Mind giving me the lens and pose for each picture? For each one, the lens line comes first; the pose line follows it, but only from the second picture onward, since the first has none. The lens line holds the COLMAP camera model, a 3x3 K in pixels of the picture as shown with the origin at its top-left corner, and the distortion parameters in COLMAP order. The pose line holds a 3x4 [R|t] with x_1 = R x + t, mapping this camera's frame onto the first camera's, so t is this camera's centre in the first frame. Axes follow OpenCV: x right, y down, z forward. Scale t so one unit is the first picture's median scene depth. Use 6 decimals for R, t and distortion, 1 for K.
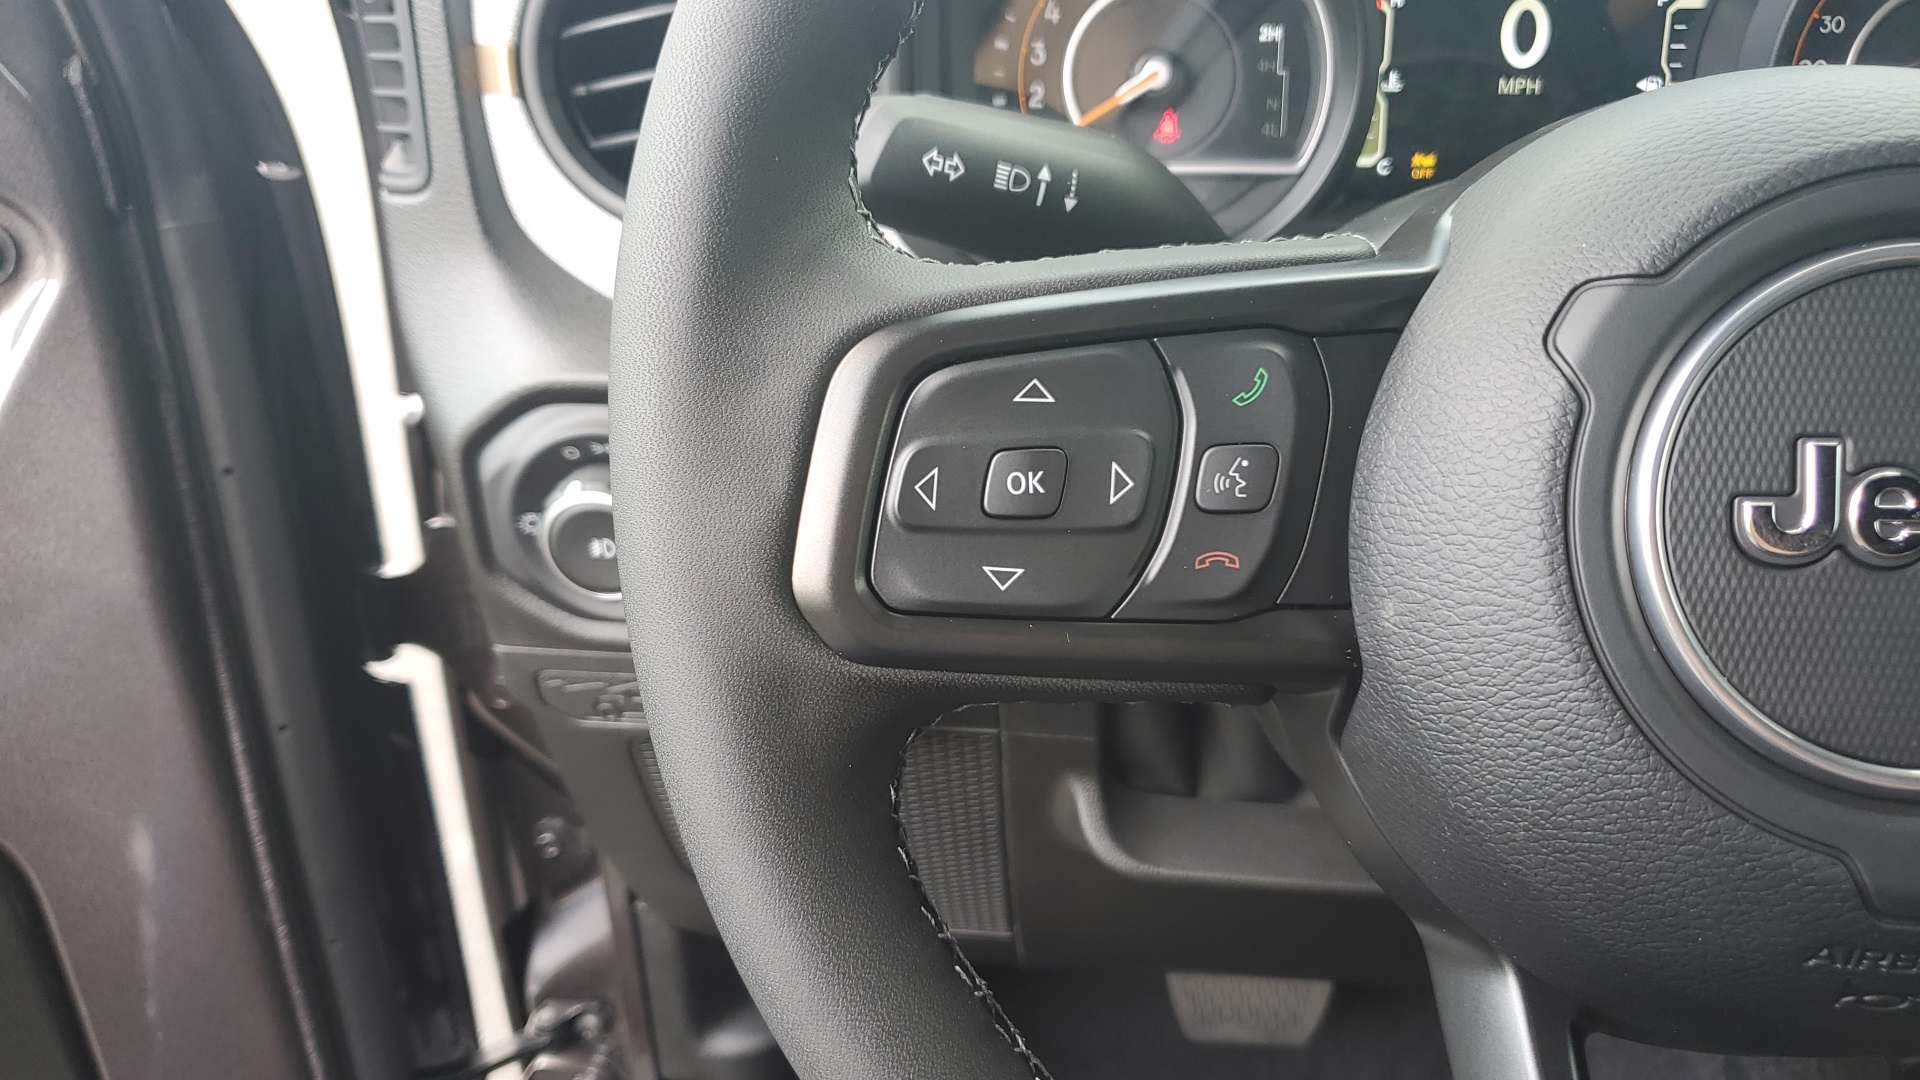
lens RADIAL K [[1506.6, 0, 945.7], [0, 1506.6, 559.1], [0, 0, 1]] dist [0.046753, -0.070537]
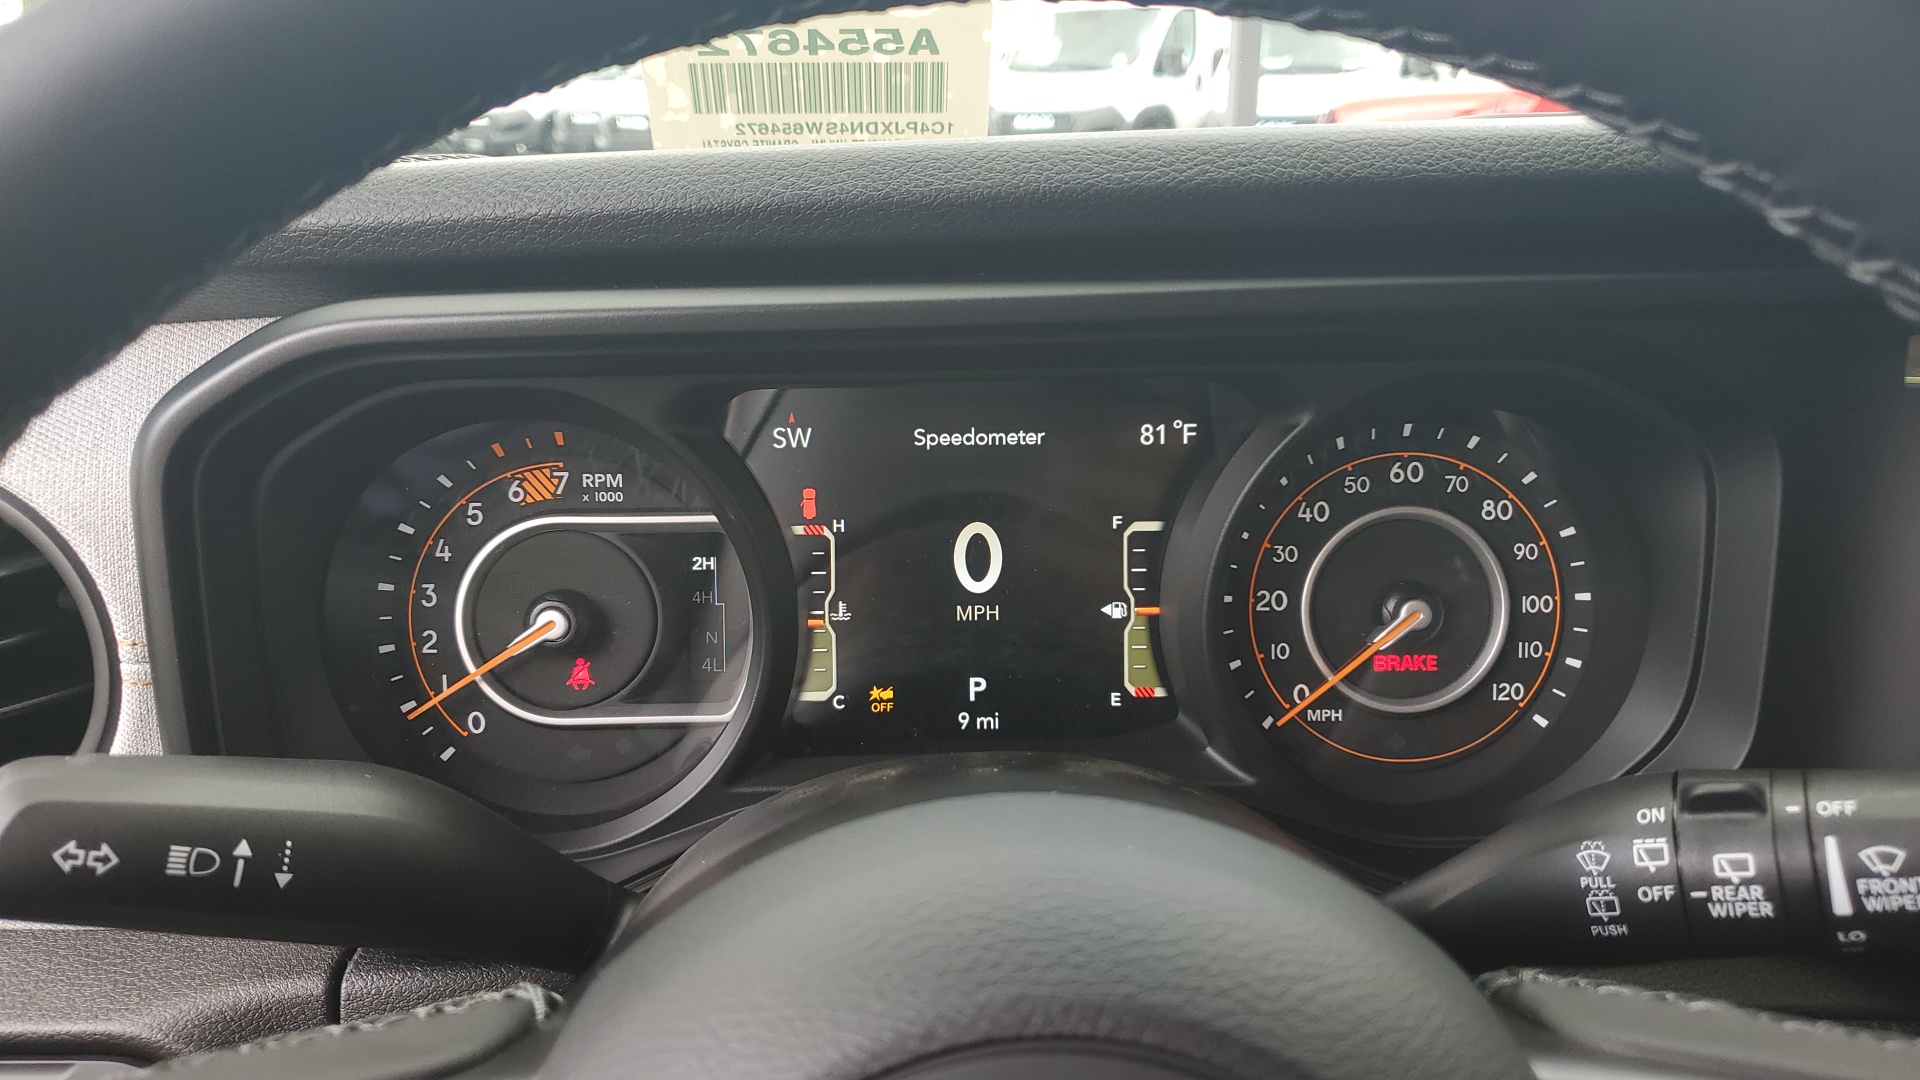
lens RADIAL K [[1506.6, 0, 957.6], [0, 1506.6, 546.3], [0, 0, 1]] dist [0.046753, -0.070537]
pose [[0.993569, -0.025520, 0.110311, 0.274970], [0.046013, 0.981196, -0.187450, -0.187282], [-0.103453, 0.191321, 0.976060, 0.108888]]
